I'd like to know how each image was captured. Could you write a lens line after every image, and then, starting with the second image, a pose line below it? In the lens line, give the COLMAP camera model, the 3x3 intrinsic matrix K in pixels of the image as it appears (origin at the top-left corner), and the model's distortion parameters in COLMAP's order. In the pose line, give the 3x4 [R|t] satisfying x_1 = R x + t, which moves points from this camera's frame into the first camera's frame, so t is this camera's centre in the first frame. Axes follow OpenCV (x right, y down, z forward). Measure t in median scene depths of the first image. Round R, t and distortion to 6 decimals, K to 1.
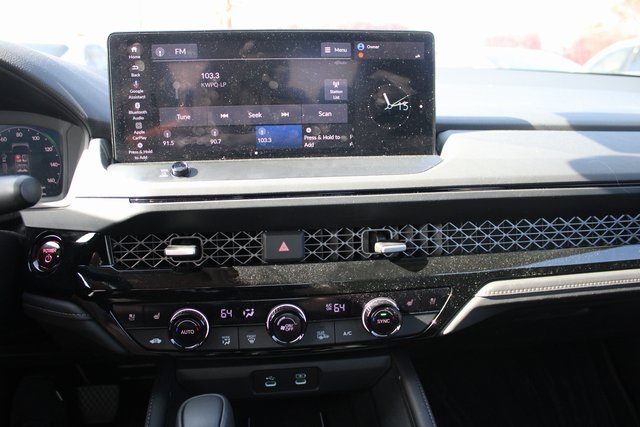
lens RADIAL K [[518.9, 0, 320.0], [0, 518.9, 213.5], [0, 0, 1]] dist [-0.223027, 0.230004]
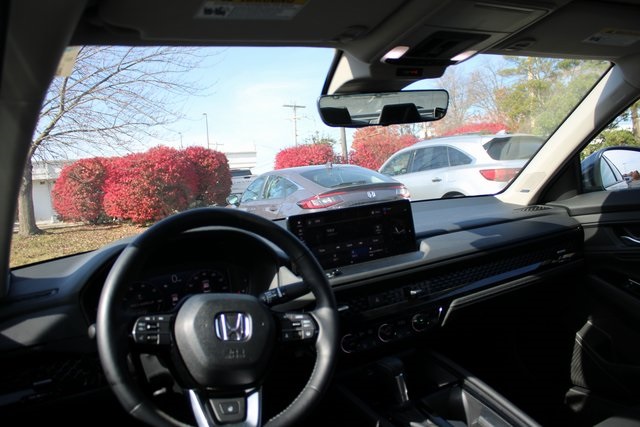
lens RADIAL K [[518.9, 0, 320.0], [0, 518.9, 213.5], [0, 0, 1]] dist [-0.223027, 0.230004]
pose [[0.925737, -0.122910, 0.357636, -1.023477], [0.202178, 0.960066, -0.193387, 0.084013], [-0.319585, 0.251331, 0.913618, -1.037324]]
